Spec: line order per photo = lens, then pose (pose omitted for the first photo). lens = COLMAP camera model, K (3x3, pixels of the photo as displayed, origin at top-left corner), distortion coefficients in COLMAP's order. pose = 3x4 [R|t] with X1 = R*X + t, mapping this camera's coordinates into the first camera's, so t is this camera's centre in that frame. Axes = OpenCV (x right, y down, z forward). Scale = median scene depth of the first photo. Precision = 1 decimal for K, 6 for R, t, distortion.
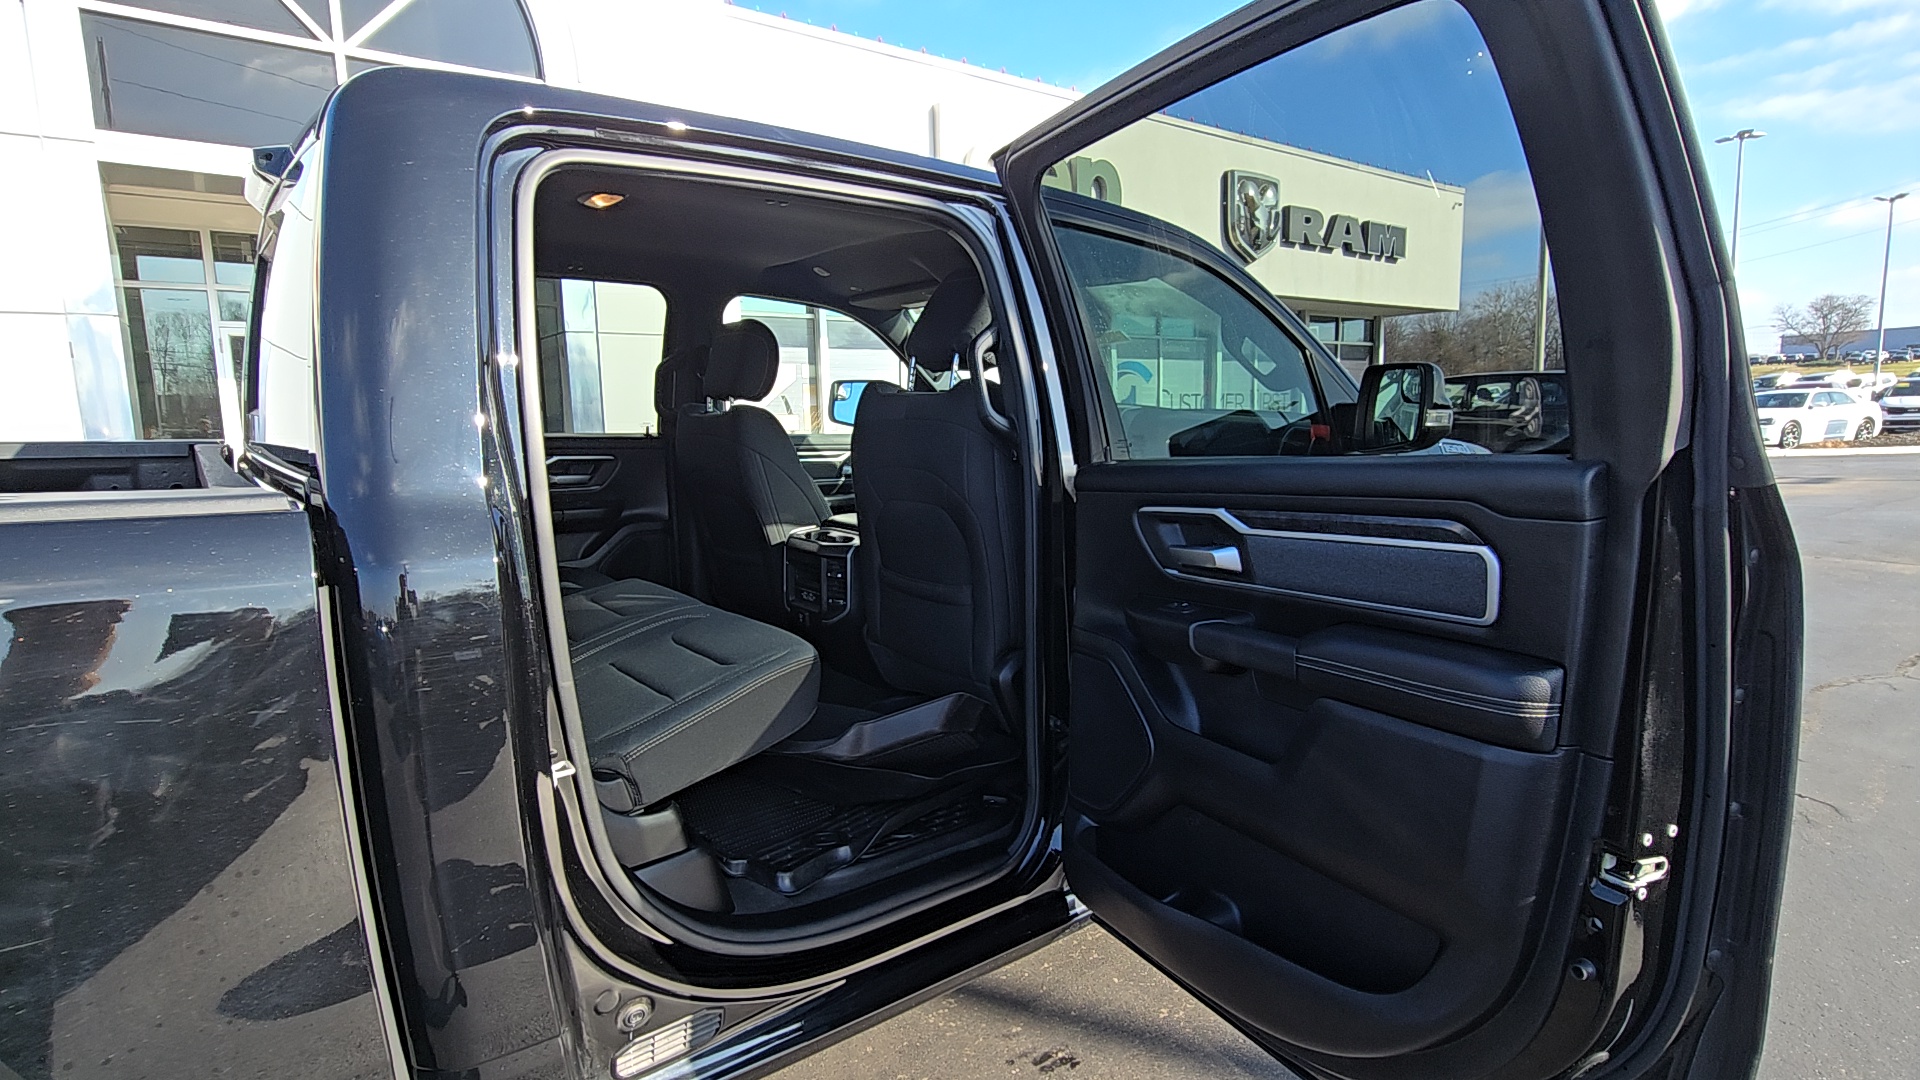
lens RADIAL K [[979.7, 0, 951.5], [0, 979.7, 540.8], [0, 0, 1]] dist [0.001116, -0.000026]
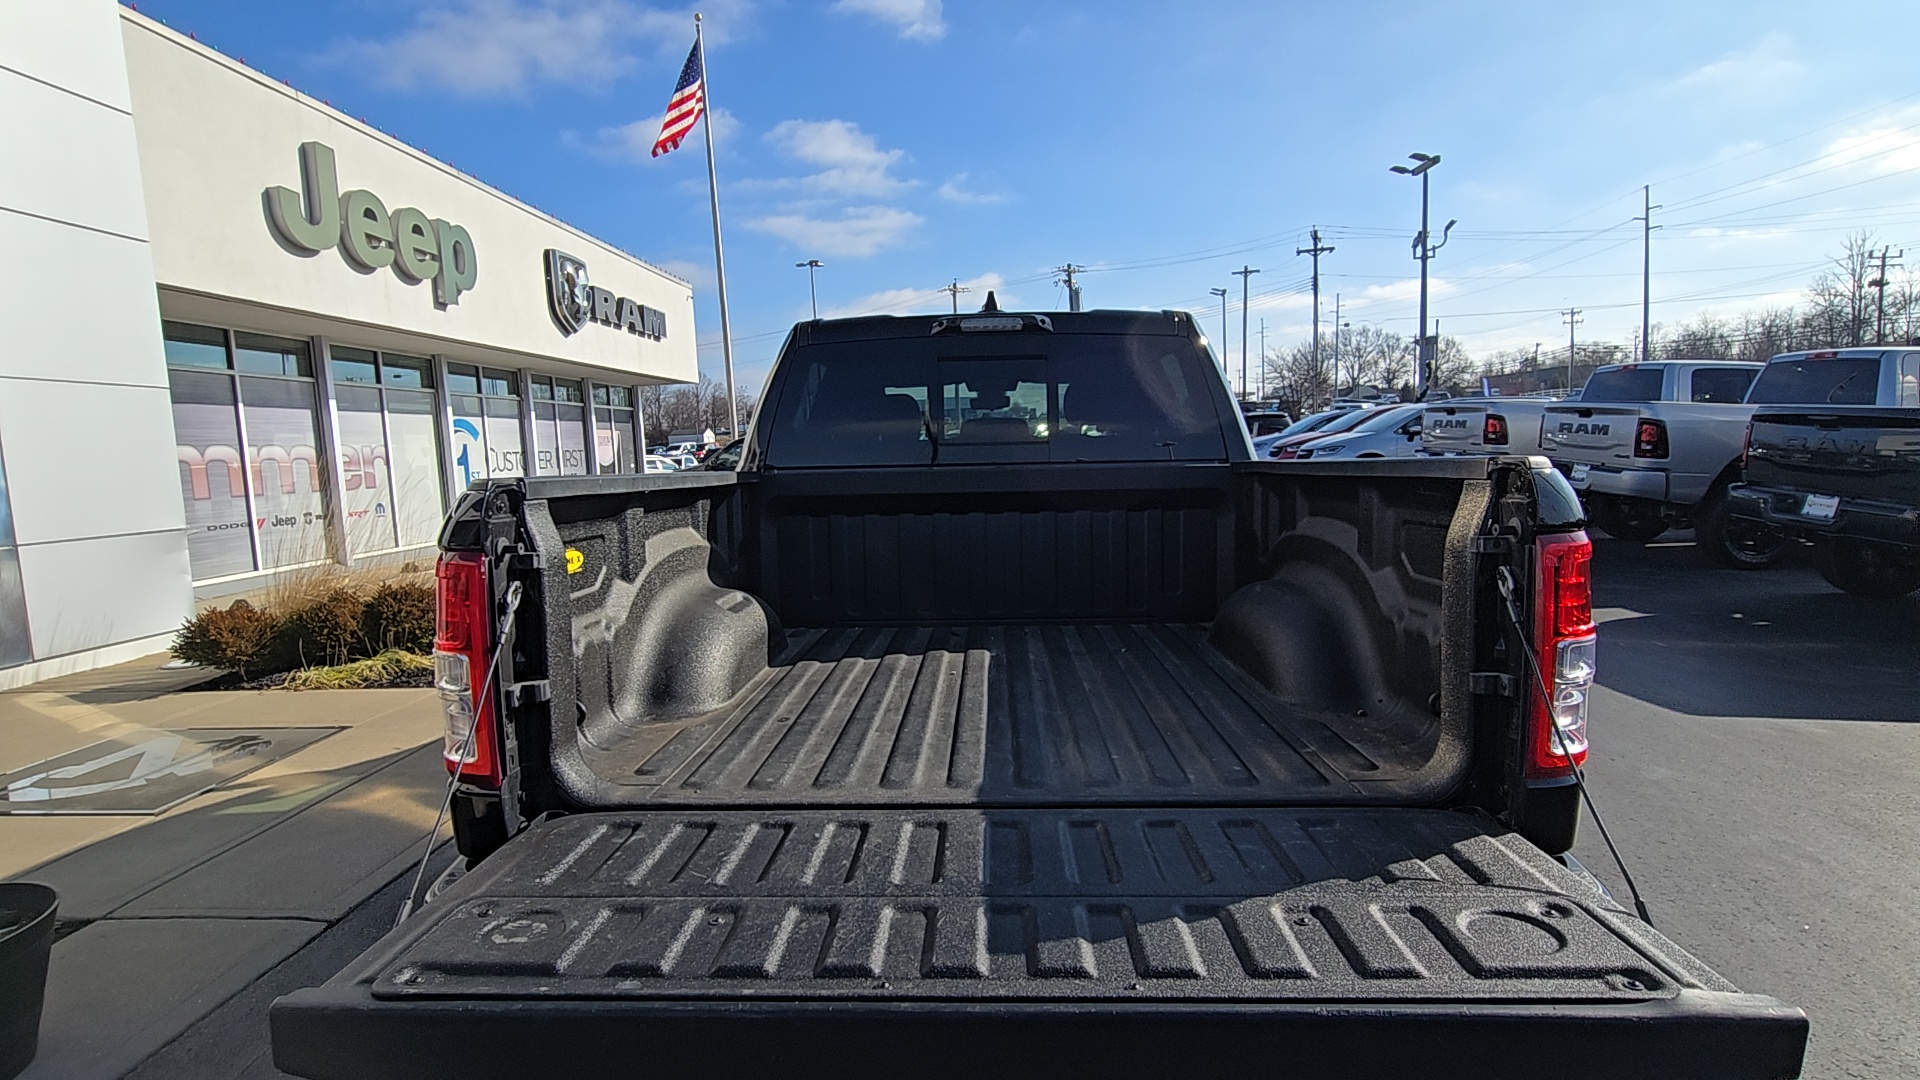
lens RADIAL K [[970.0, 0, 954.6], [0, 970.0, 545.9], [0, 0, 1]] dist [0.003234, 0.000620]
pose [[0.650842, -0.086333, 0.754288, -0.245879], [0.129251, 0.991610, 0.001971, 0.006353], [-0.748130, 0.096210, 0.656540, -0.016605]]
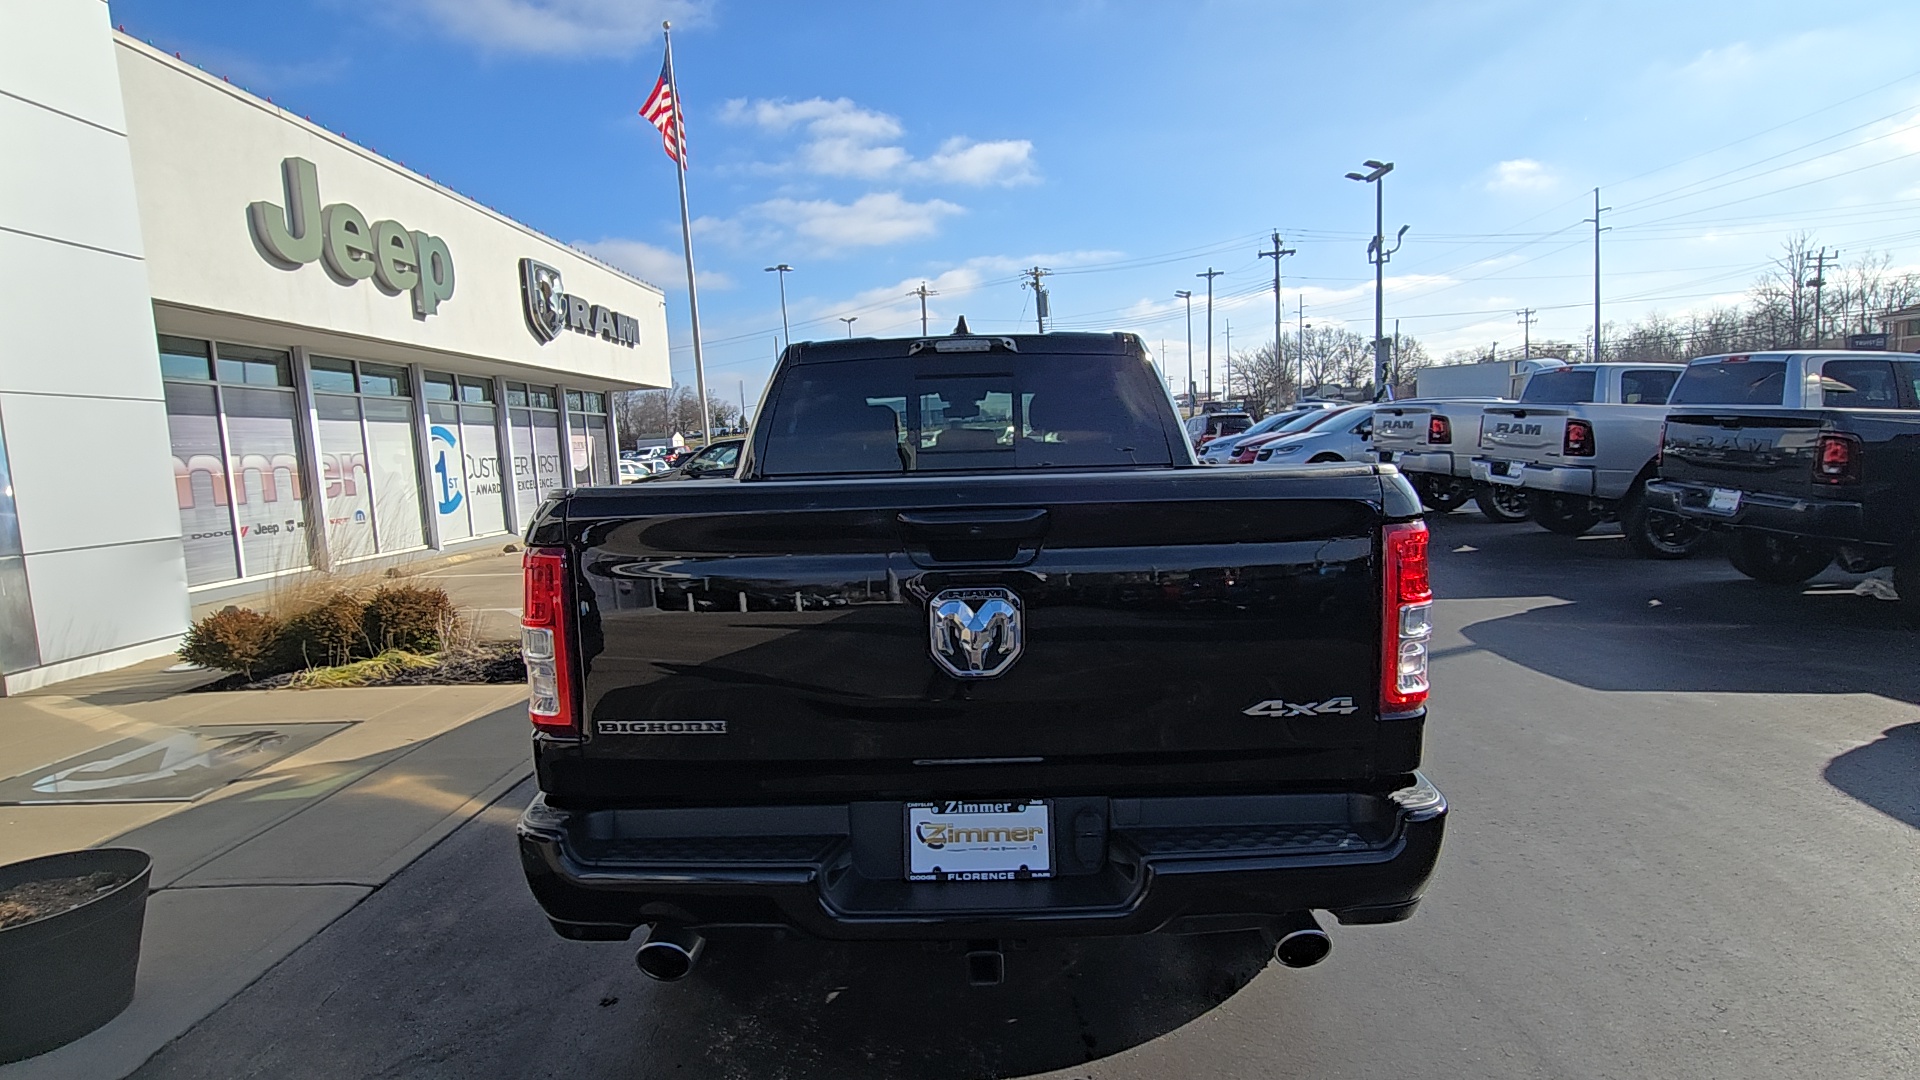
lens RADIAL K [[970.0, 0, 954.6], [0, 970.0, 545.9], [0, 0, 1]] dist [0.003234, 0.000620]
pose [[0.627009, -0.092543, 0.773496, -0.267765], [0.140301, 0.990098, 0.004728, 0.007225], [-0.766274, 0.105557, 0.633784, -0.033304]]
